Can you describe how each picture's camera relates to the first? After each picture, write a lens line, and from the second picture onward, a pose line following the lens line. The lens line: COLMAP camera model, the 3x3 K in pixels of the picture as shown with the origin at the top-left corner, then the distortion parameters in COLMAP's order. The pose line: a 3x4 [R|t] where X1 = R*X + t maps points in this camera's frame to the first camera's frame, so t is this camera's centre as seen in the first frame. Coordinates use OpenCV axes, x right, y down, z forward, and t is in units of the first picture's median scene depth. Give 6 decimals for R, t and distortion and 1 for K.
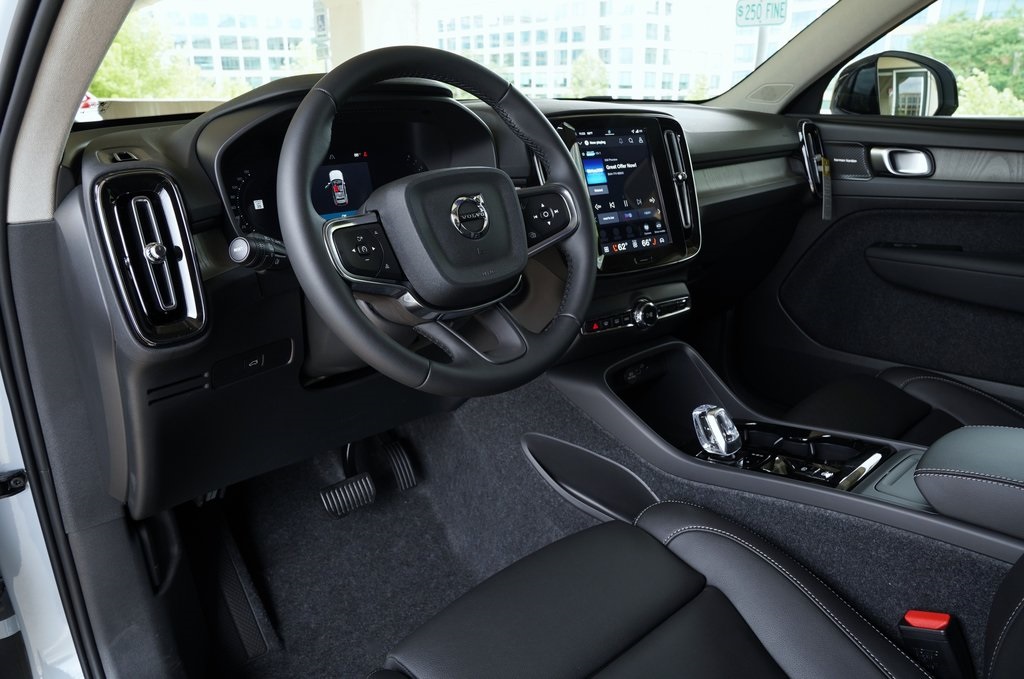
lens RADIAL K [[709.4, 0, 514.8], [0, 709.4, 334.2], [0, 0, 1]] dist [-0.126076, 0.082047]
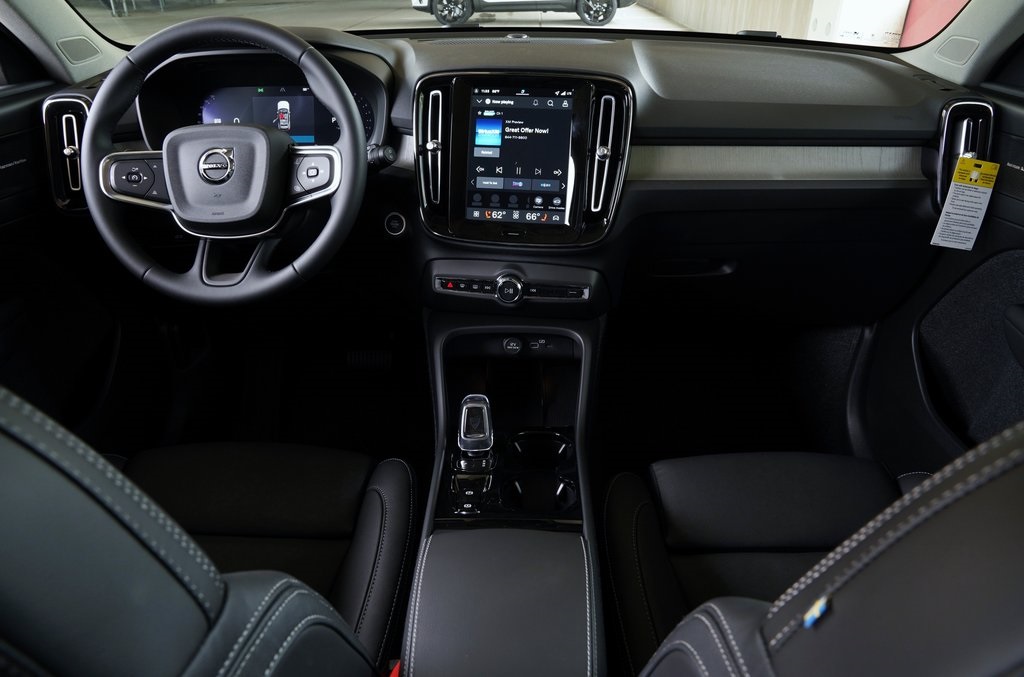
lens RADIAL K [[709.4, 0, 515.1], [0, 709.4, 335.3], [0, 0, 1]] dist [-0.126076, 0.082047]
pose [[0.738483, 0.335685, -0.584772, 0.782340], [-0.232357, 0.940837, 0.246649, -0.210780], [0.632971, -0.046270, 0.772791, 0.258636]]
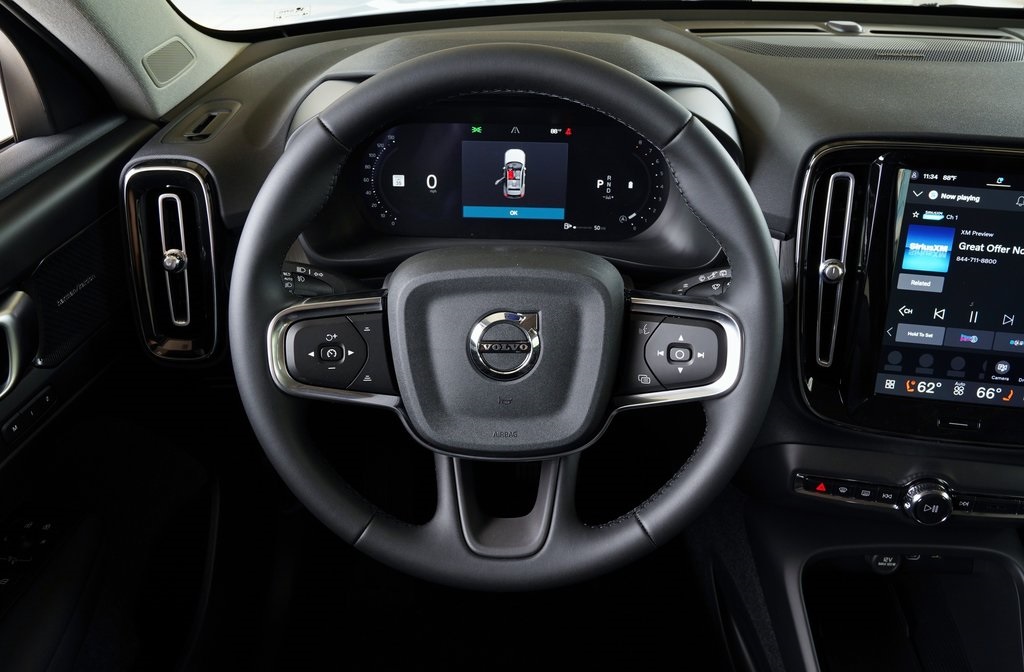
lens RADIAL K [[787.1, 0, 517.4], [0, 787.1, 337.7], [0, 0, 1]] dist [-0.078994, 0.069435]
pose [[0.738066, 0.397089, -0.545507, 0.231002], [-0.245668, 0.911142, 0.330858, -0.283960], [0.628415, -0.110182, 0.770035, 0.309466]]
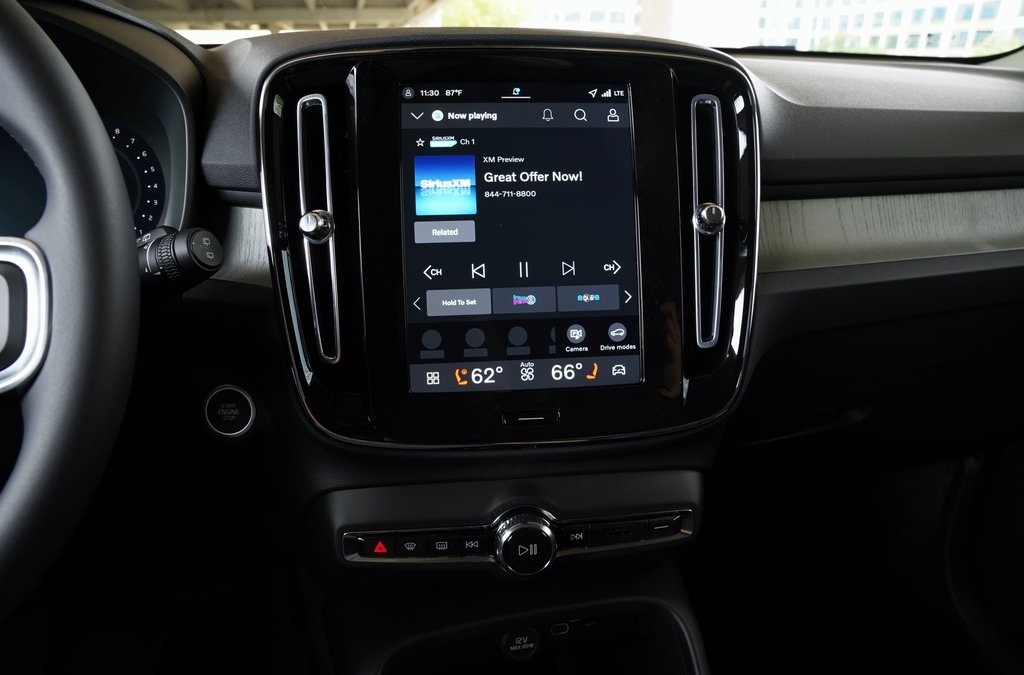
lens RADIAL K [[709.4, 0, 513.2], [0, 709.4, 337.8], [0, 0, 1]] dist [-0.126076, 0.082047]
pose [[0.885236, 0.180083, -0.428869, 0.335568], [-0.165538, 0.983620, 0.071333, -0.175722], [0.434690, 0.007847, 0.900546, 0.632056]]
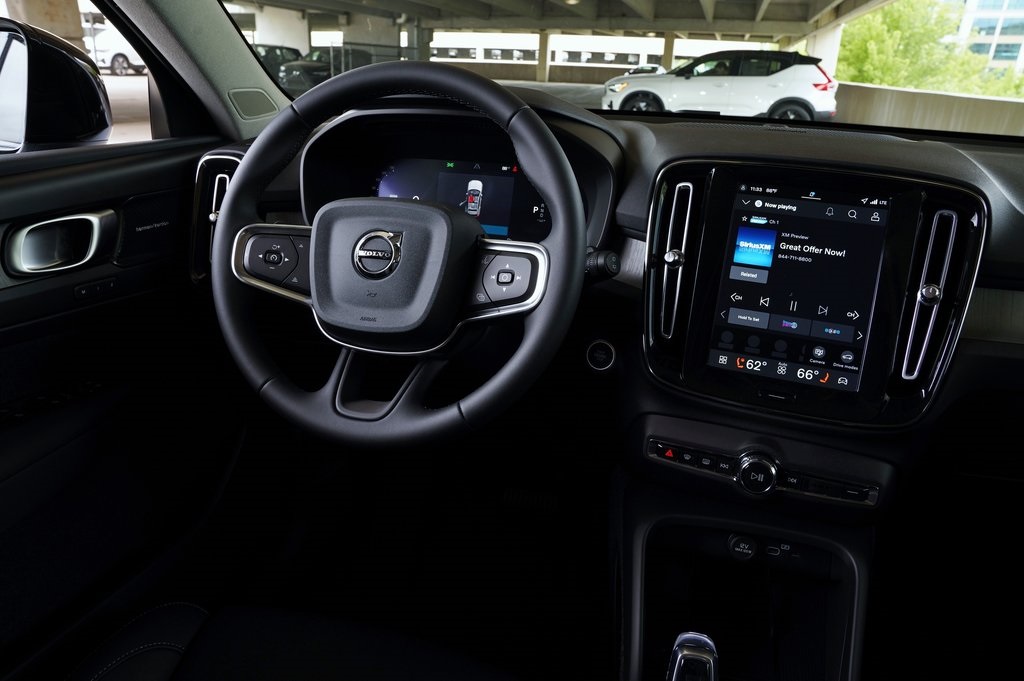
lens RADIAL K [[709.4, 0, 510.0], [0, 709.4, 341.5], [0, 0, 1]] dist [-0.126076, 0.082047]
pose [[0.541572, 0.333769, -0.771556, 0.524229], [-0.311812, 0.932089, 0.184346, -0.192577], [0.780688, 0.140744, 0.608866, 0.410727]]
